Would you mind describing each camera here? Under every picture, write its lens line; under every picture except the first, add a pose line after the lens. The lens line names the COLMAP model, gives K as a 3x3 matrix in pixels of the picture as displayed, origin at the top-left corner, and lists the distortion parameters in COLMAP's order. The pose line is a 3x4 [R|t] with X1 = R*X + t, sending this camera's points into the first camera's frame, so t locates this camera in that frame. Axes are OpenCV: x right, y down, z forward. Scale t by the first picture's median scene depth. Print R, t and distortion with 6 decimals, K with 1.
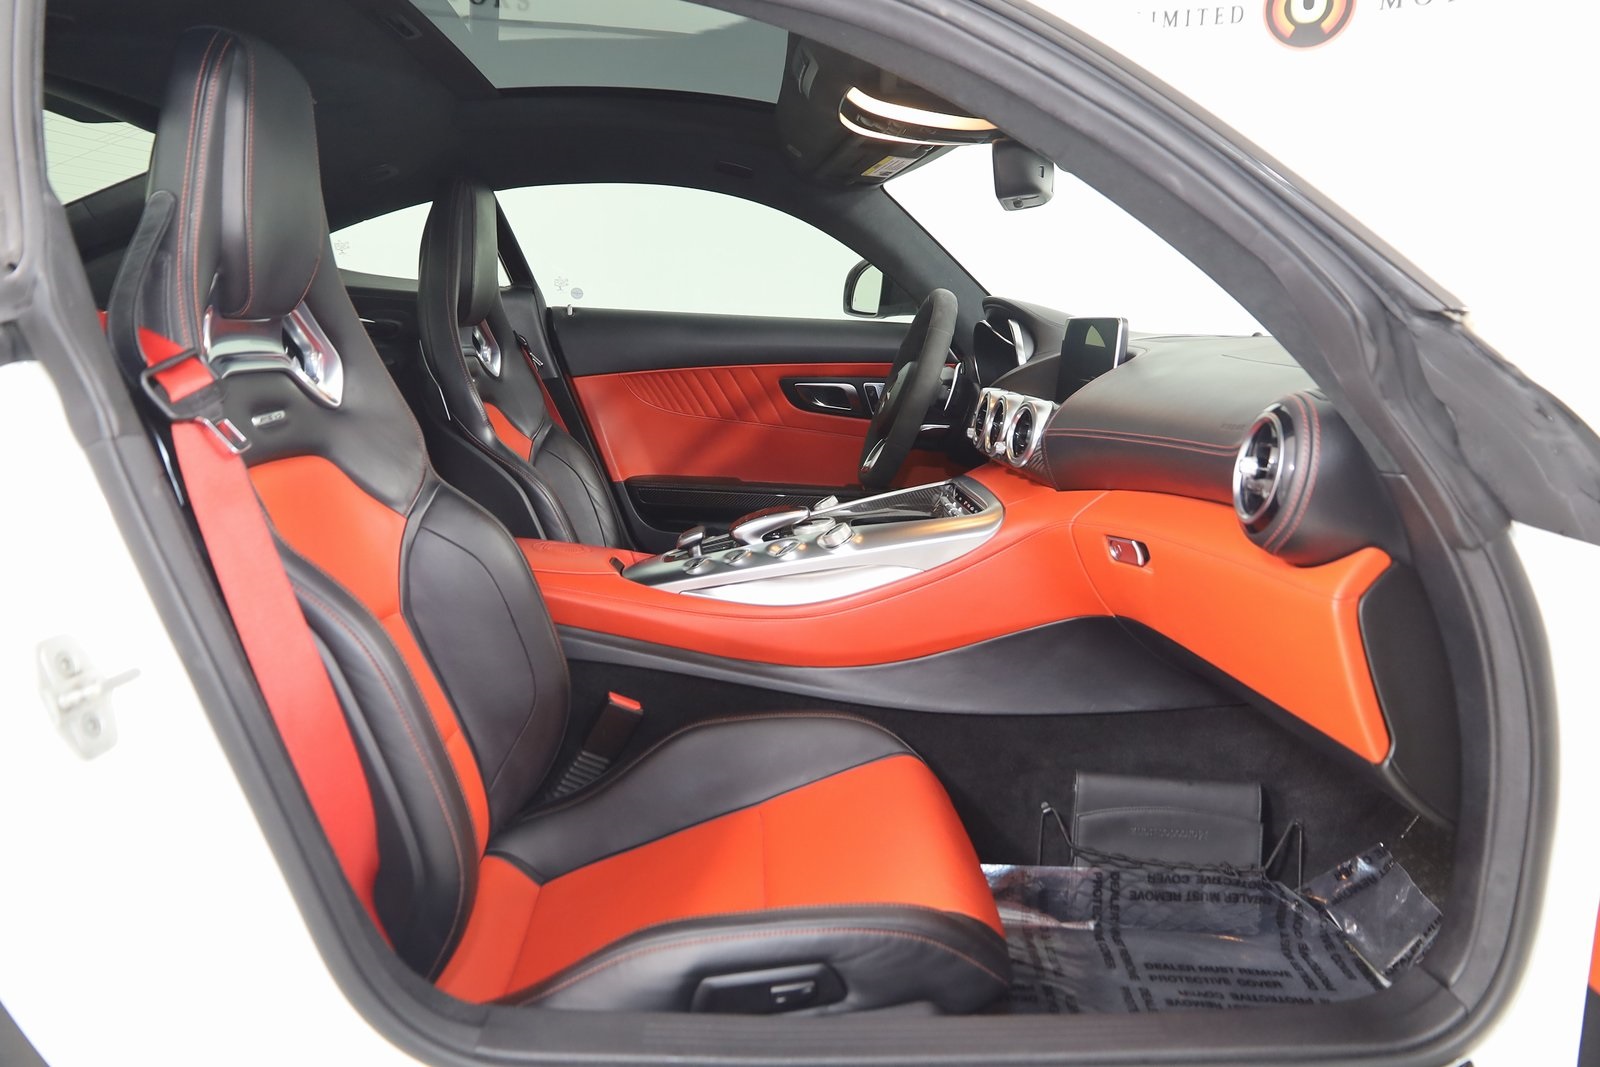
lens RADIAL K [[1095.1, 0, 800.0], [0, 1095.1, 533.5], [0, 0, 1]] dist [-0.111444, 0.063375]
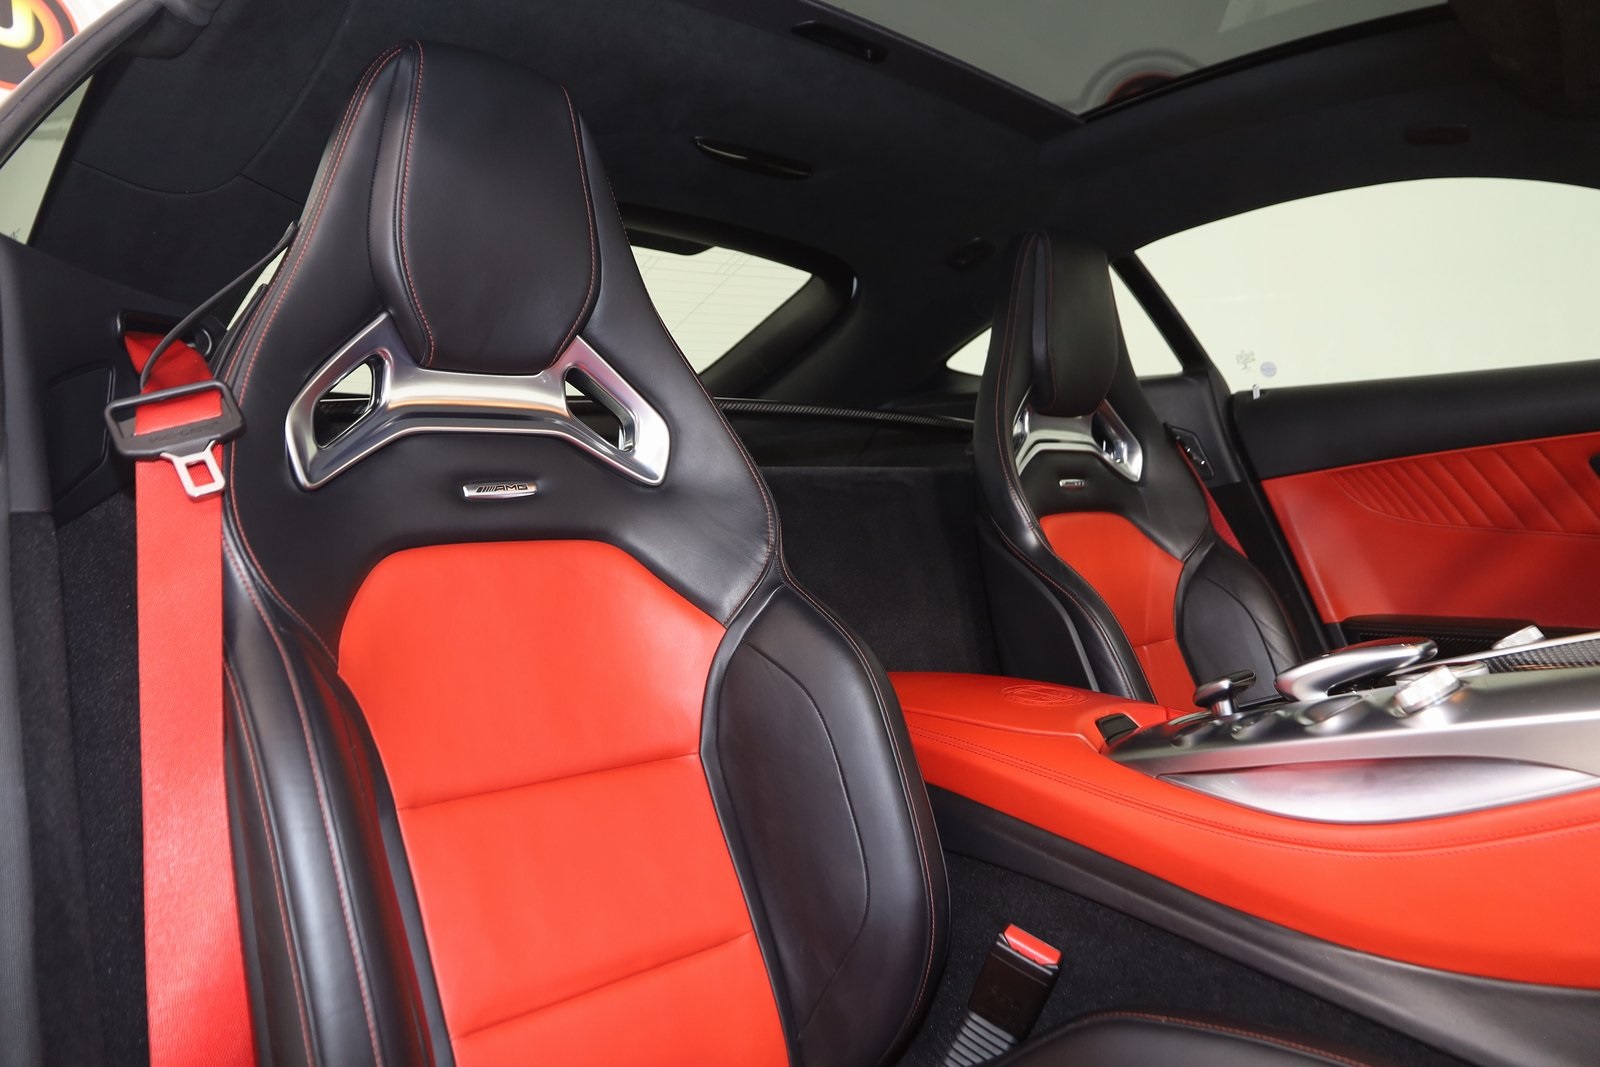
lens RADIAL K [[1095.1, 0, 800.0], [0, 1095.1, 533.5], [0, 0, 1]] dist [-0.111444, 0.063375]
pose [[0.665252, -0.051021, -0.744873, 0.215873], [-0.068435, 0.989296, -0.128883, 0.013848], [0.743476, 0.136715, 0.654639, 0.498393]]
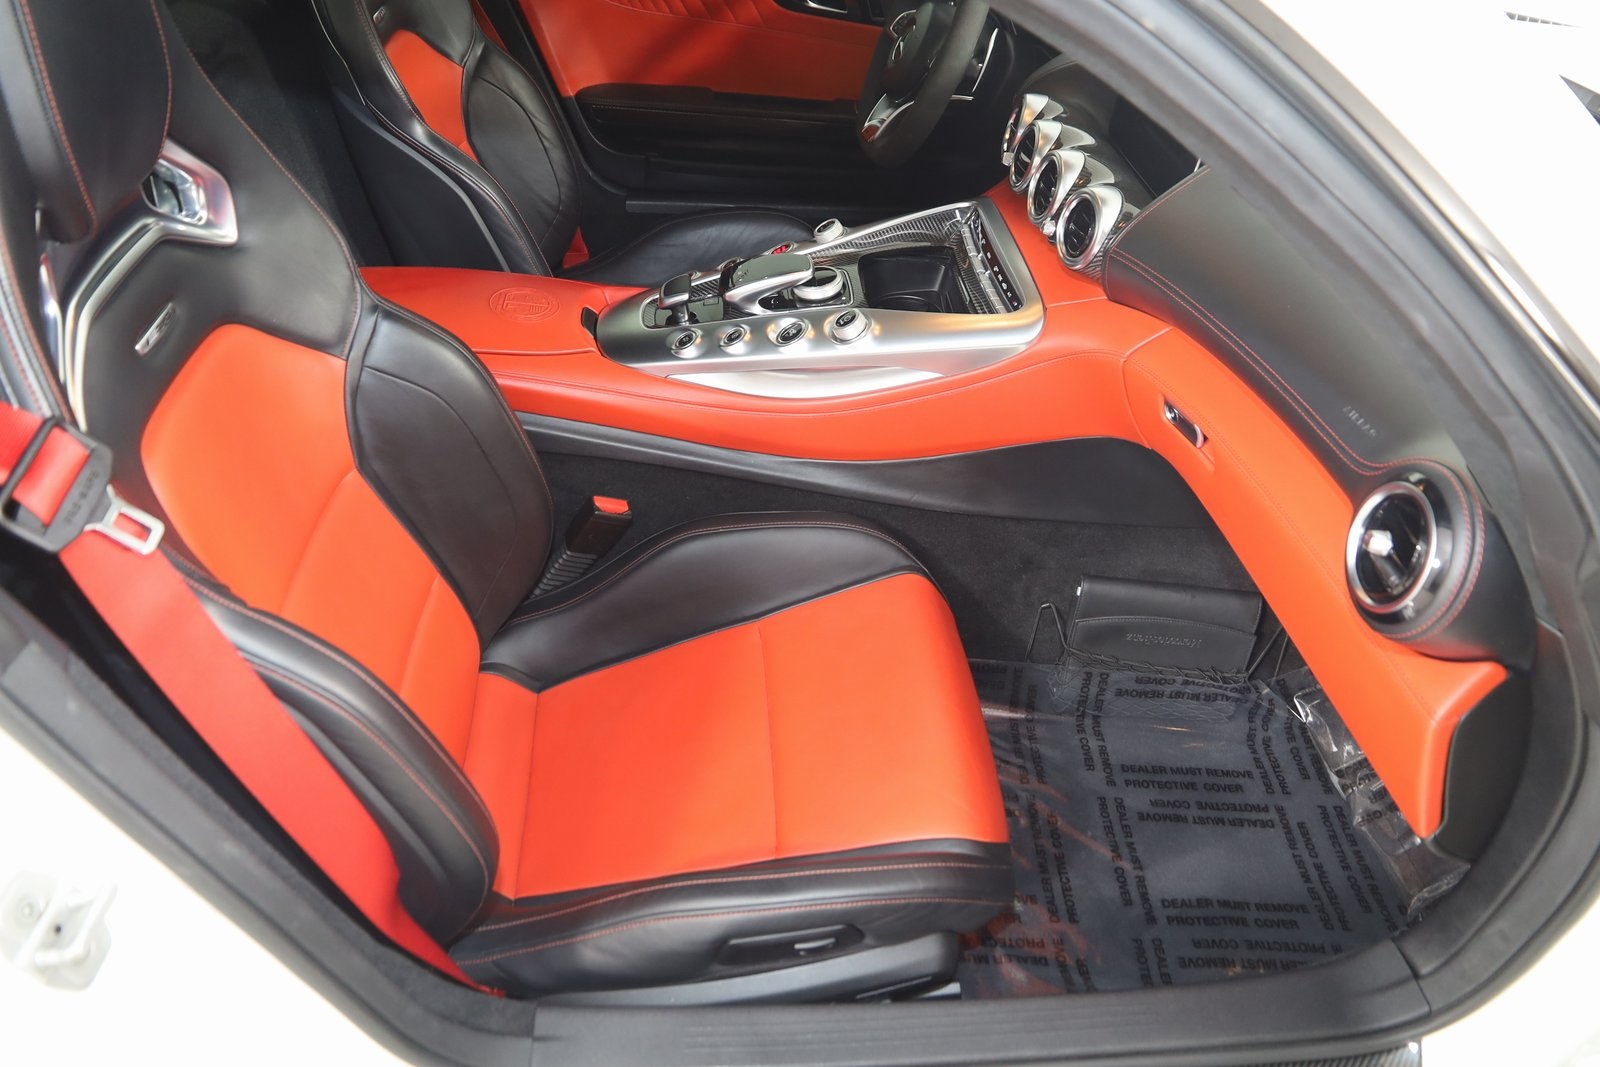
lens RADIAL K [[1095.1, 0, 800.0], [0, 1095.1, 533.5], [0, 0, 1]] dist [-0.111444, 0.063375]
pose [[0.998132, 0.011184, 0.060055, -0.058672], [-0.039235, 0.870886, 0.489916, -0.291852], [-0.046822, -0.491358, 0.869698, 0.184263]]
